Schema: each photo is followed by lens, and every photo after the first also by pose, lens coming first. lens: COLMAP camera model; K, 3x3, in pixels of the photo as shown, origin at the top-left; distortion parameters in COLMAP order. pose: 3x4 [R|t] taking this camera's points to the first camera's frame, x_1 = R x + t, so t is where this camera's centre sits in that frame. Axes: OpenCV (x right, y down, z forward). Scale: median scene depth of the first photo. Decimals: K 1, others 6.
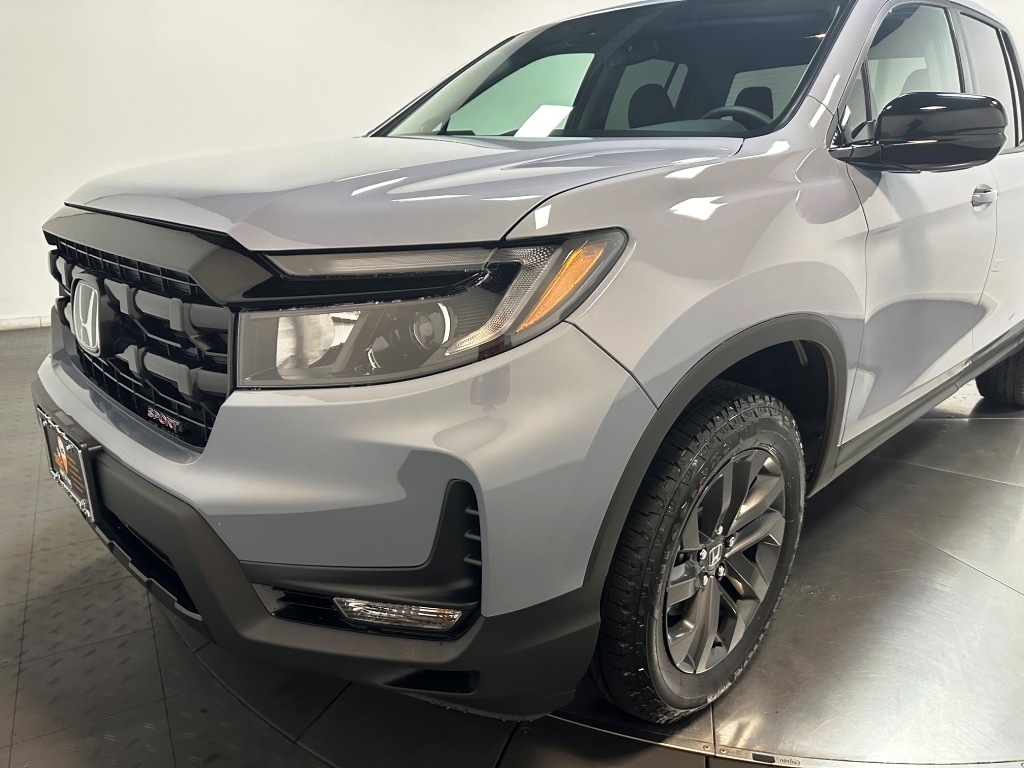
lens RADIAL K [[711.9, 0, 518.1], [0, 711.9, 376.1], [0, 0, 1]] dist [0.014837, -0.036346]
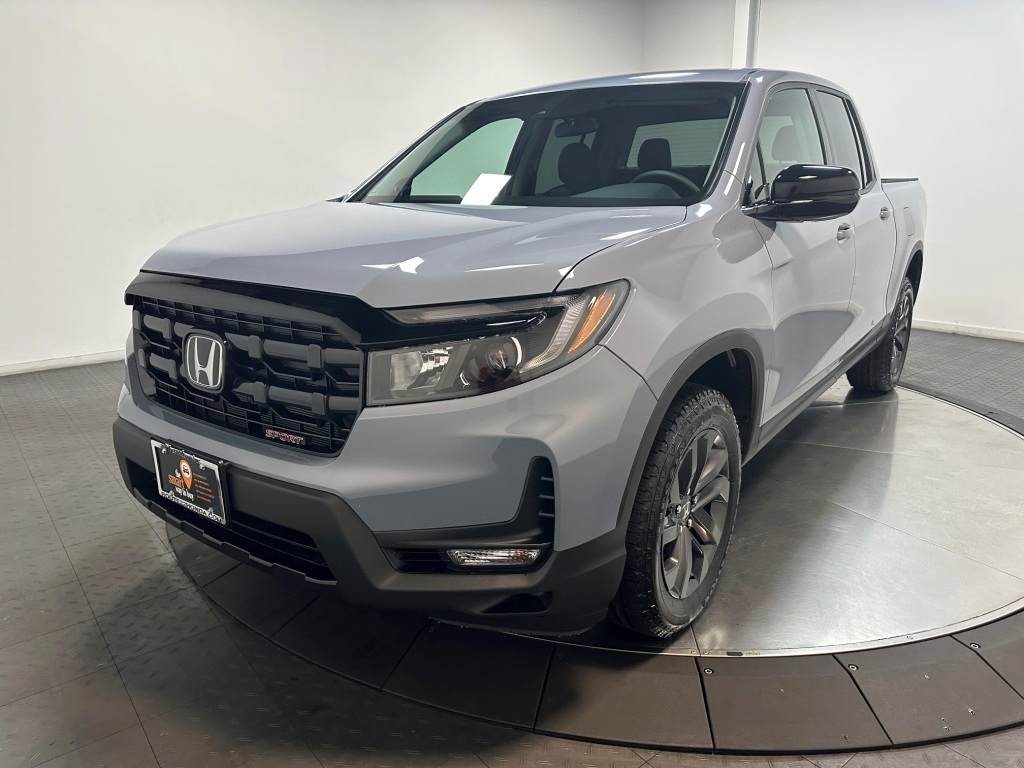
lens RADIAL K [[711.9, 0, 514.3], [0, 711.9, 374.4], [0, 0, 1]] dist [0.014837, -0.036346]
pose [[0.987712, -0.063381, 0.142859, -0.227777], [0.068239, 0.997237, -0.029359, 0.011315], [-0.140604, 0.038747, 0.989307, -0.309258]]
